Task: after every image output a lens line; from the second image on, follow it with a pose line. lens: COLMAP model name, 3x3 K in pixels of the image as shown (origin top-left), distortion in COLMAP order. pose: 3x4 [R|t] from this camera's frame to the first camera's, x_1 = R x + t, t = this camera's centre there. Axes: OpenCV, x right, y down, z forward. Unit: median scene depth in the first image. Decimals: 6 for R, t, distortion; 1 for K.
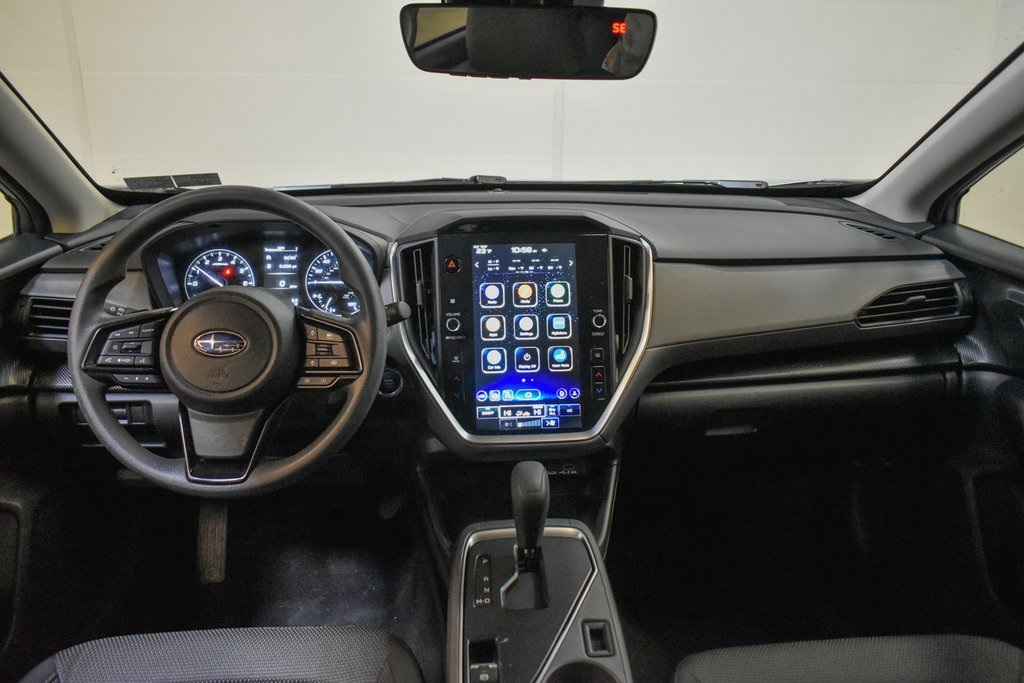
lens RADIAL K [[813.2, 0, 512.0], [0, 813.2, 341.5], [0, 0, 1]] dist [-0.027871, 0.003113]
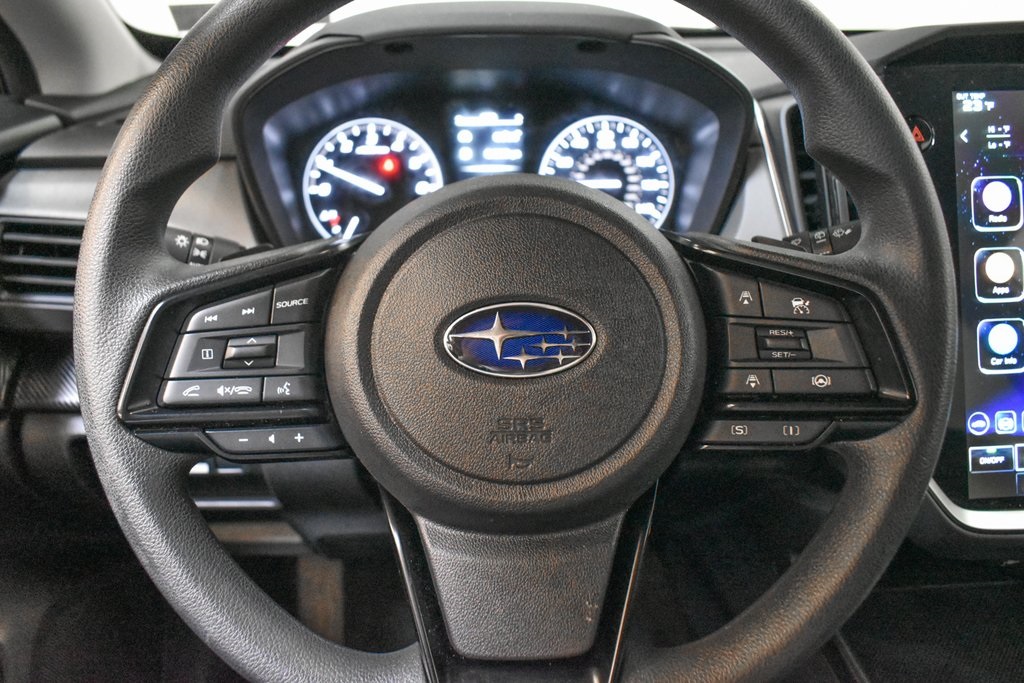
lens RADIAL K [[813.2, 0, 512.0], [0, 813.2, 341.5], [0, 0, 1]] dist [-0.027871, 0.003113]
pose [[0.999643, -0.007751, -0.025589, -0.287157], [0.009907, 0.996313, 0.085224, -0.020787], [0.024834, -0.085447, 0.996033, 0.536994]]
